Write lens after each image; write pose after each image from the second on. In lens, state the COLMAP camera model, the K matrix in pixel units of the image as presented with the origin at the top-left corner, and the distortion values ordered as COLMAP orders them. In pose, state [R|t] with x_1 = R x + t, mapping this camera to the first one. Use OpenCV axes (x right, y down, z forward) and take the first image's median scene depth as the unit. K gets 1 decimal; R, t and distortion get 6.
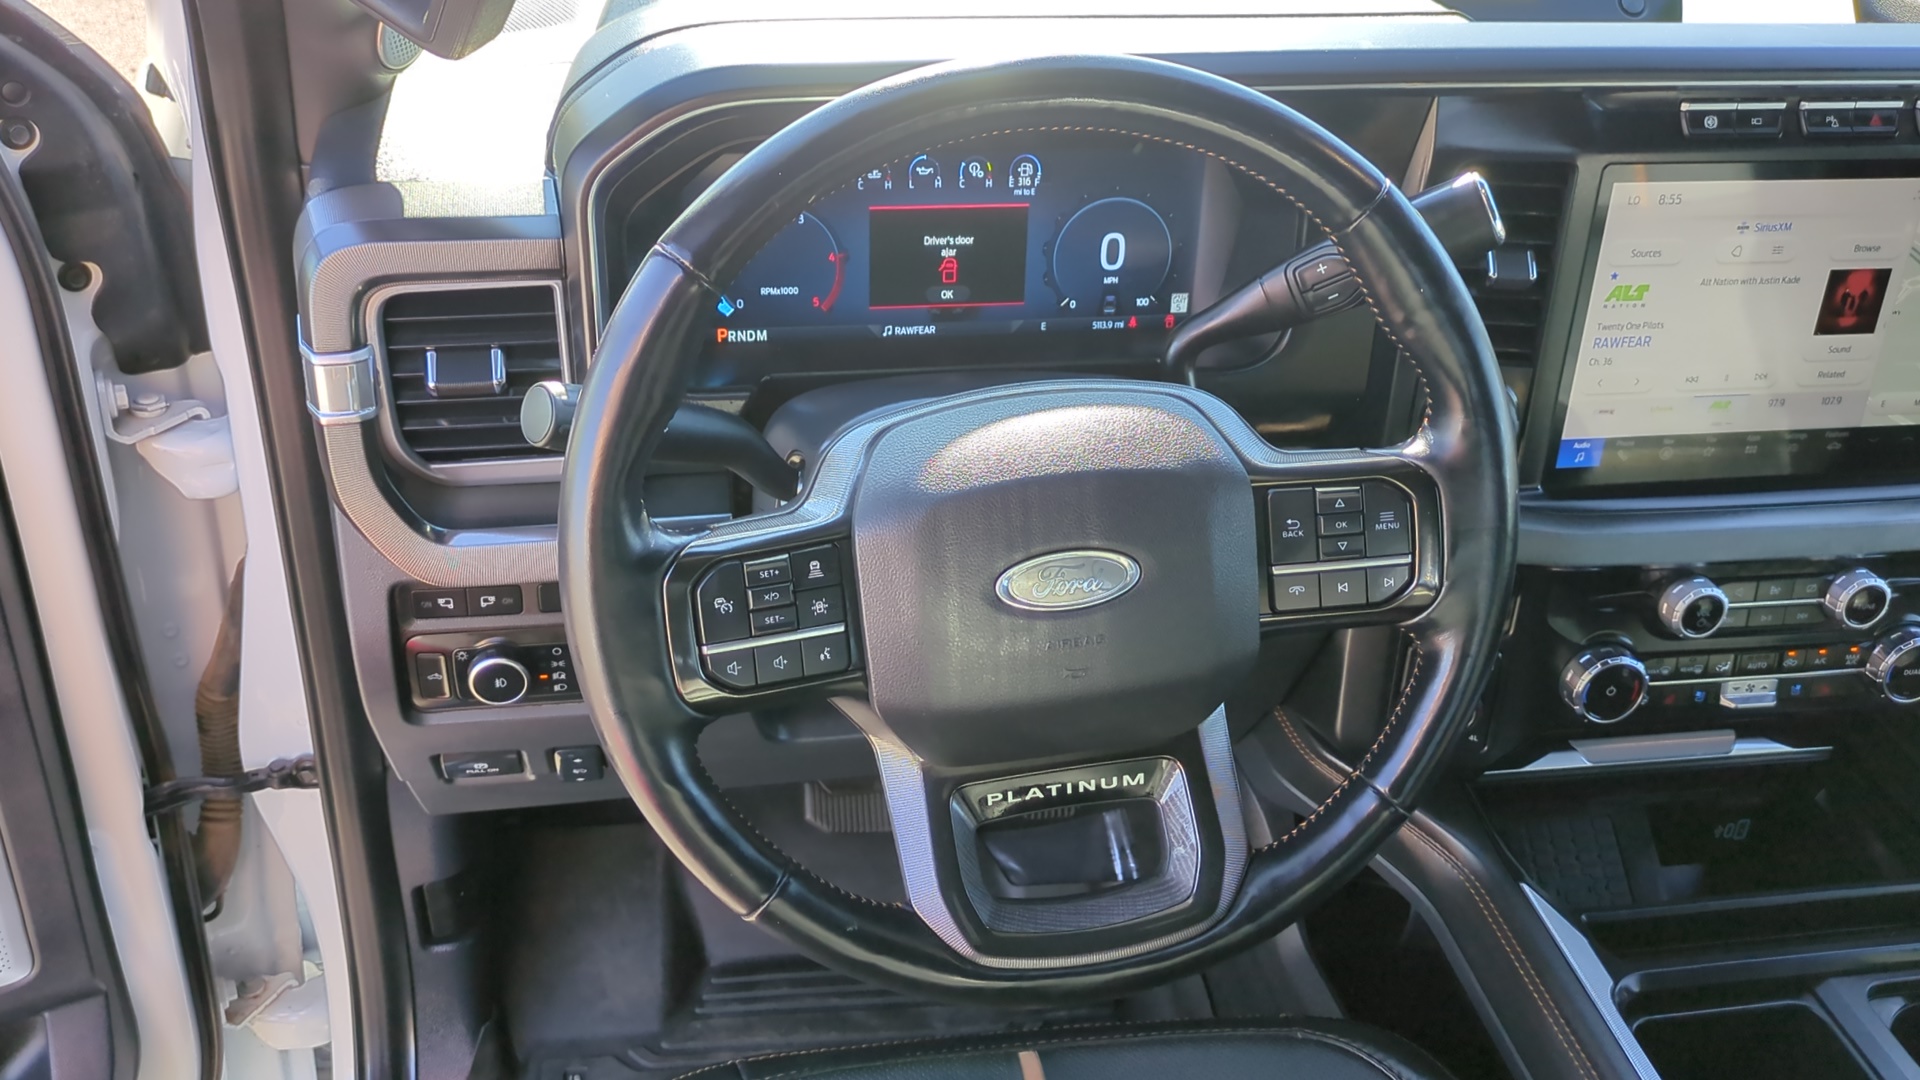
lens RADIAL K [[1670.8, 0, 963.9], [0, 1670.8, 550.9], [0, 0, 1]] dist [0.063642, -0.056591]
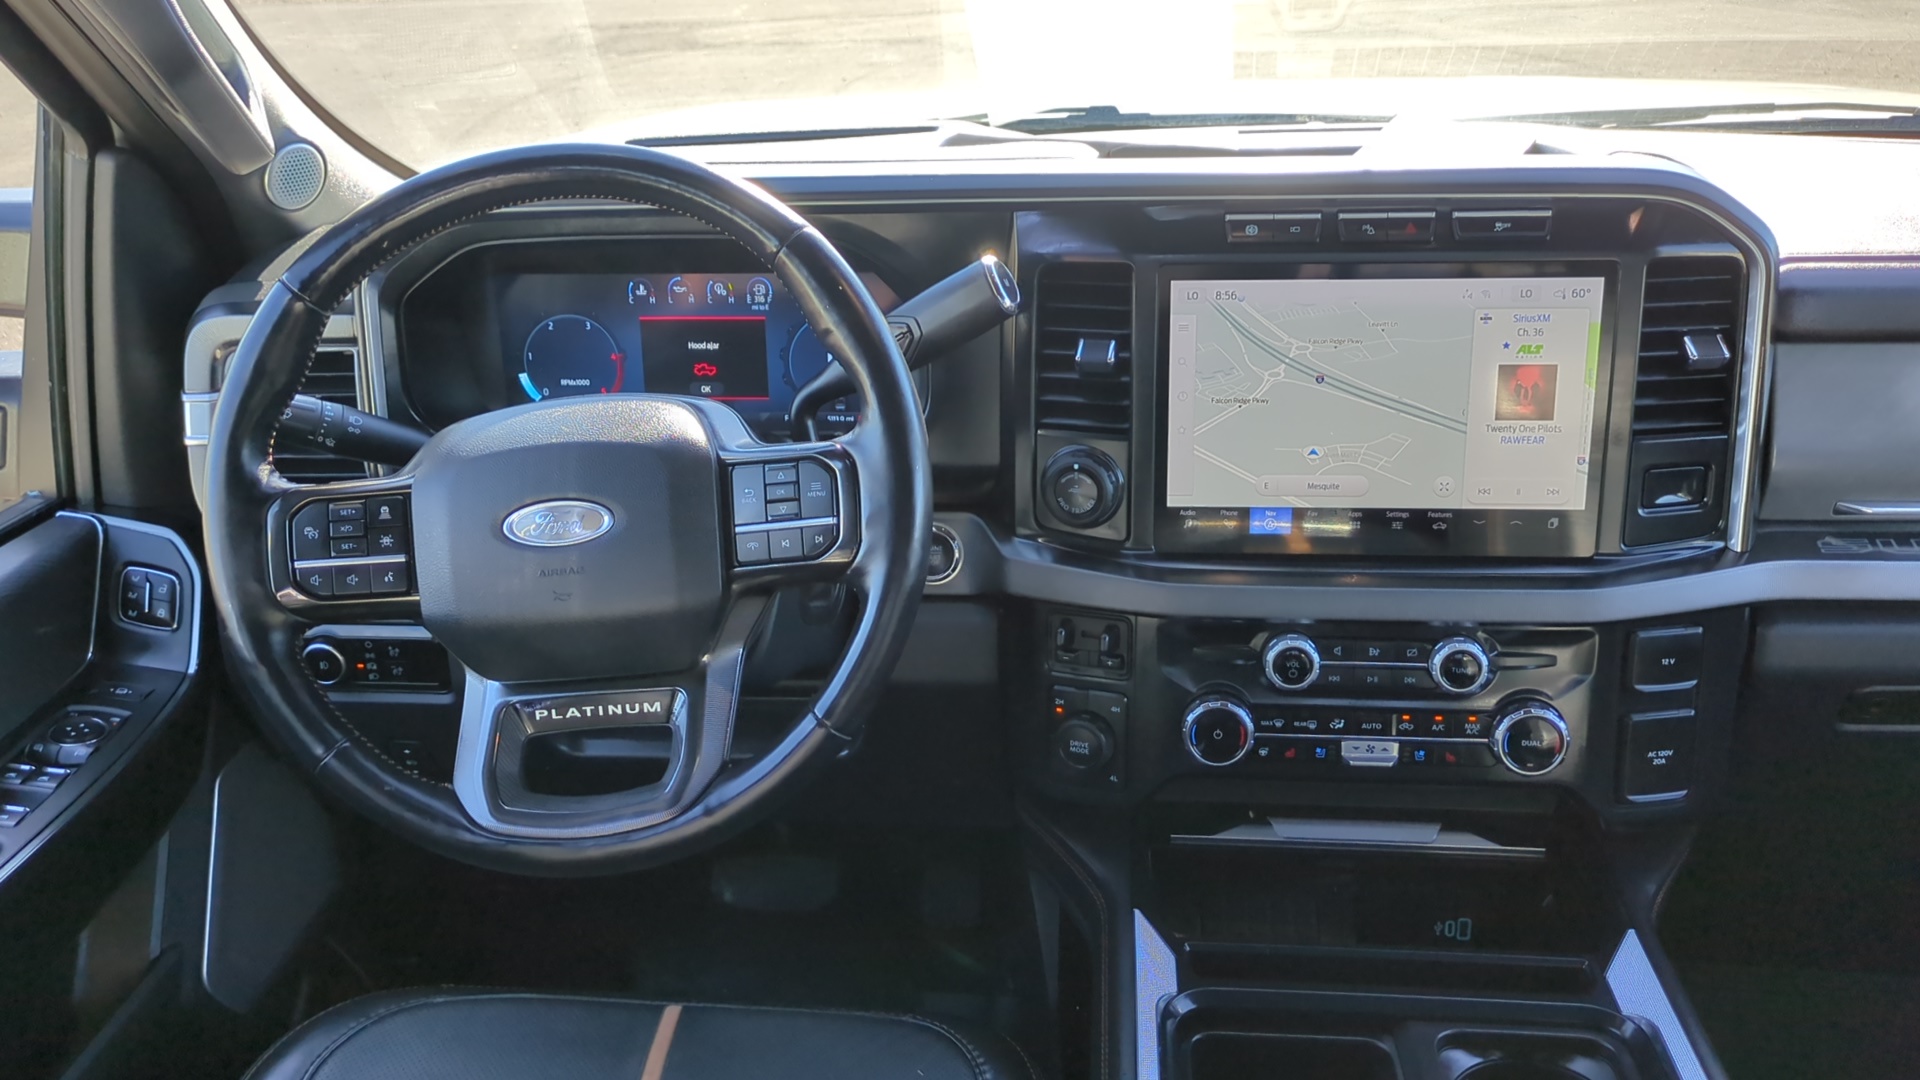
lens RADIAL K [[1670.8, 0, 948.7], [0, 1670.8, 535.6], [0, 0, 1]] dist [0.063642, -0.056591]
pose [[0.958380, 0.024408, -0.284449, 0.540472], [-0.081967, 0.977916, -0.192255, 0.186204], [0.273474, 0.207569, 0.939216, -0.108624]]
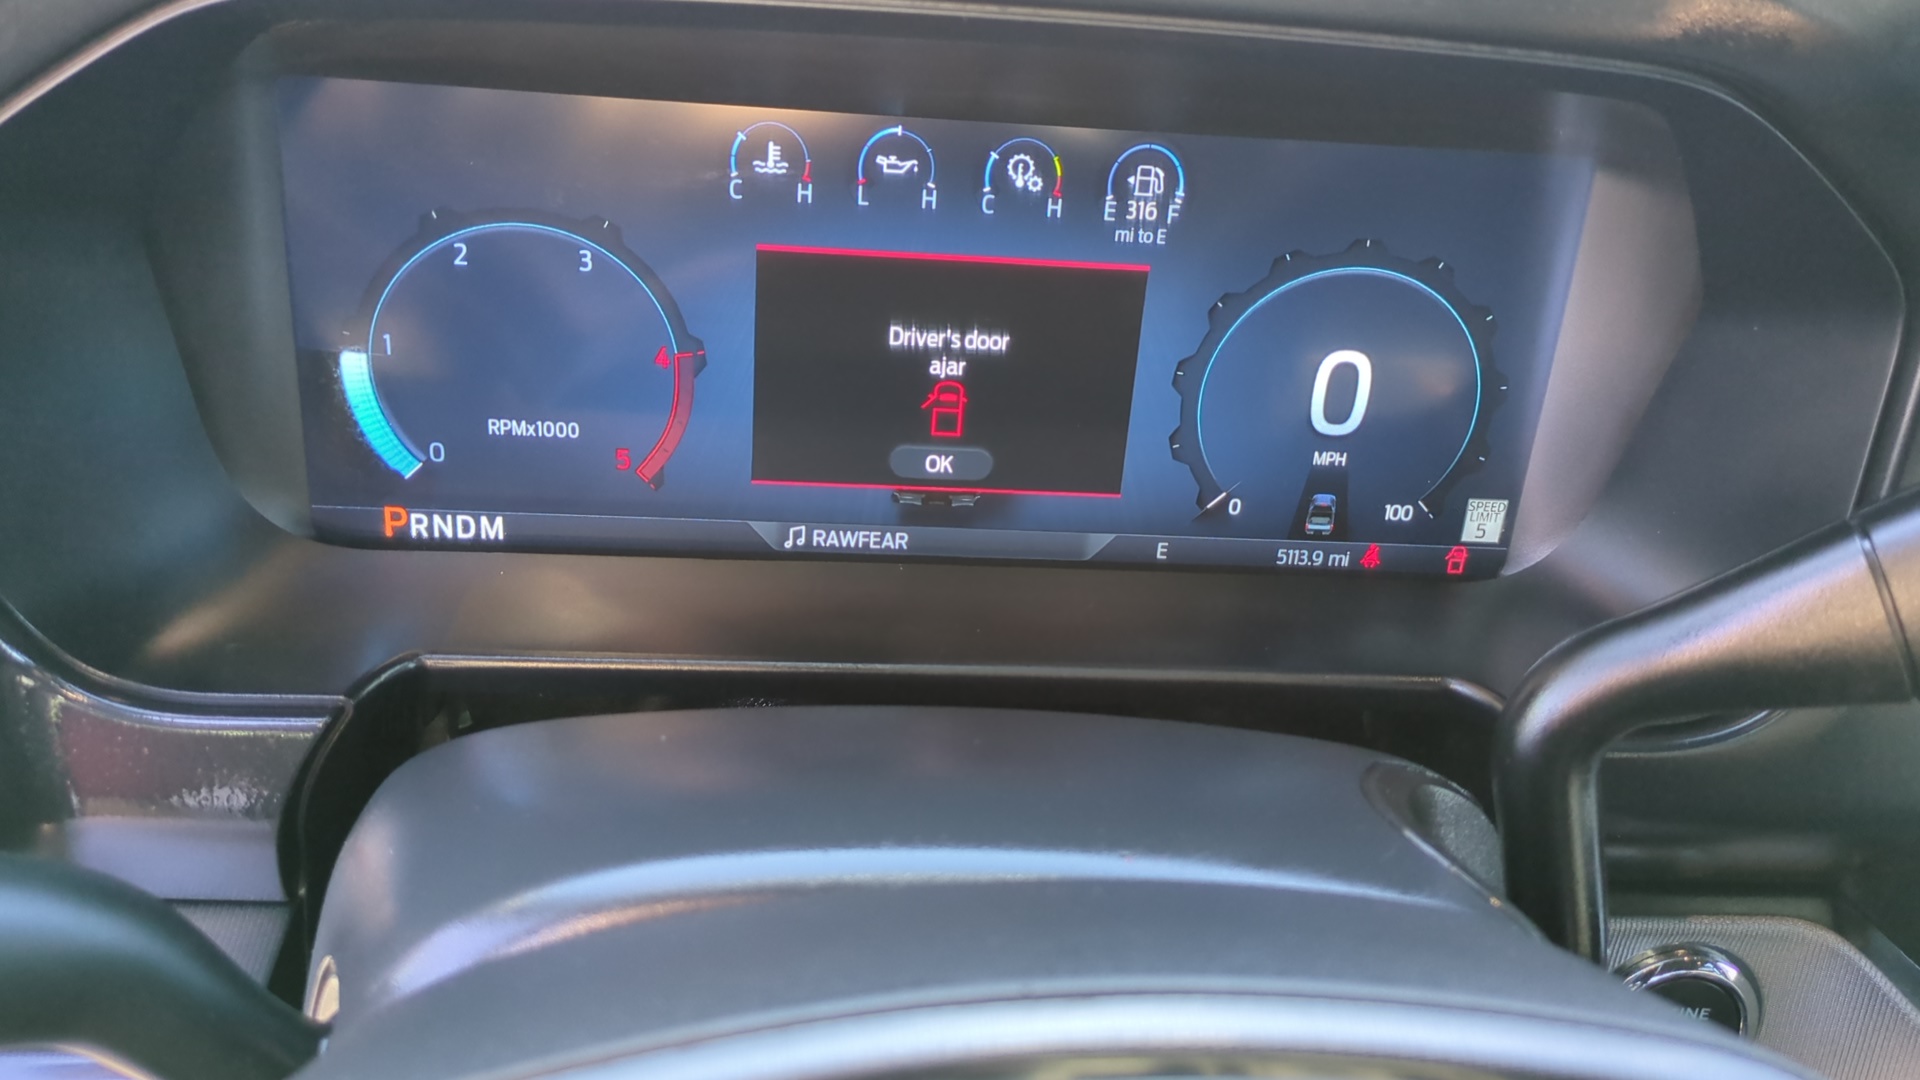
lens RADIAL K [[1670.8, 0, 958.6], [0, 1670.8, 539.4], [0, 0, 1]] dist [0.063642, -0.056591]
pose [[0.993997, 0.081387, -0.073111, 0.028278], [-0.085623, 0.994707, -0.056803, -0.114365], [0.068101, 0.062722, 0.995705, 0.599543]]
